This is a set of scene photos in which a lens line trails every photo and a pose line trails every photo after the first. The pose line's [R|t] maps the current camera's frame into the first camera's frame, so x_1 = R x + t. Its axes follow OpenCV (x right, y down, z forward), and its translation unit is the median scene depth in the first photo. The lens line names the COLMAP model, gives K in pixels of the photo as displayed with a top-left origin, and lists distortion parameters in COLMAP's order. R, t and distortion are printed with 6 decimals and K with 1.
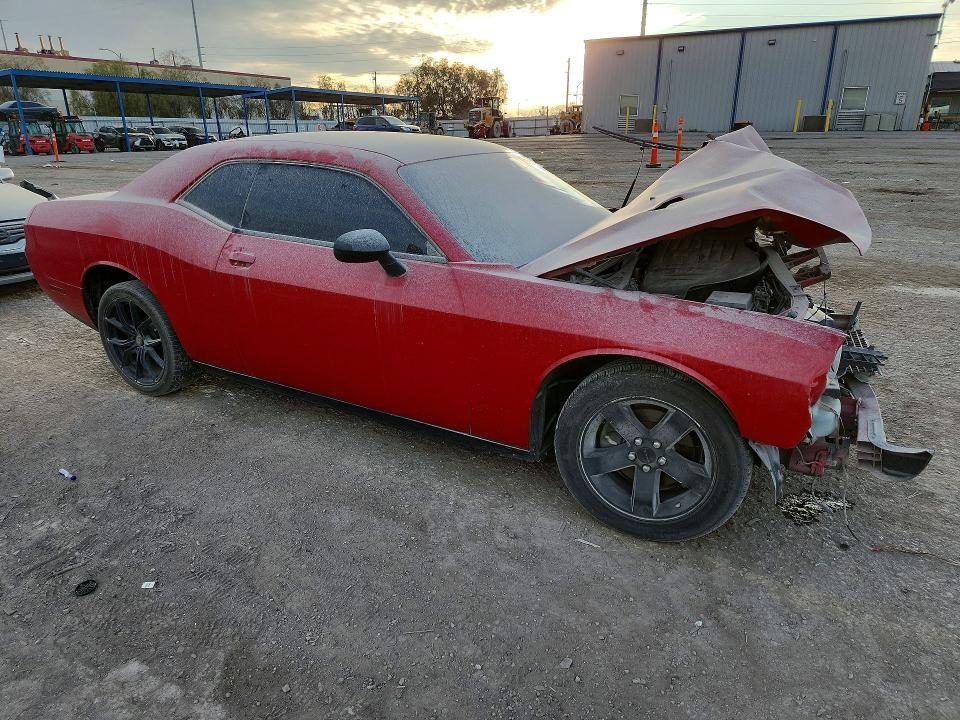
lens RADIAL K [[666.2, 0, 480.0], [0, 666.2, 360.0], [0, 0, 1]] dist [0.007580, 0.000625]
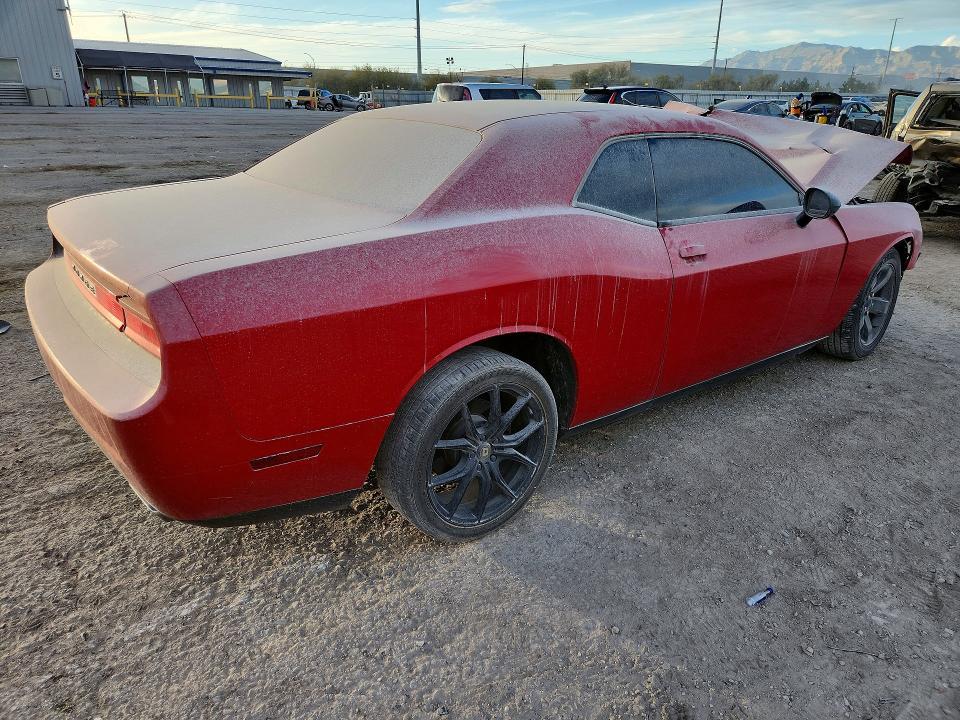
lens RADIAL K [[666.2, 0, 480.0], [0, 666.2, 360.0], [0, 0, 1]] dist [0.007580, 0.000625]
pose [[0.387714, -0.328754, 0.861161, -1.189927], [0.301853, 0.928008, 0.218372, -0.282702], [-0.870955, 0.175279, 0.459037, 0.851637]]
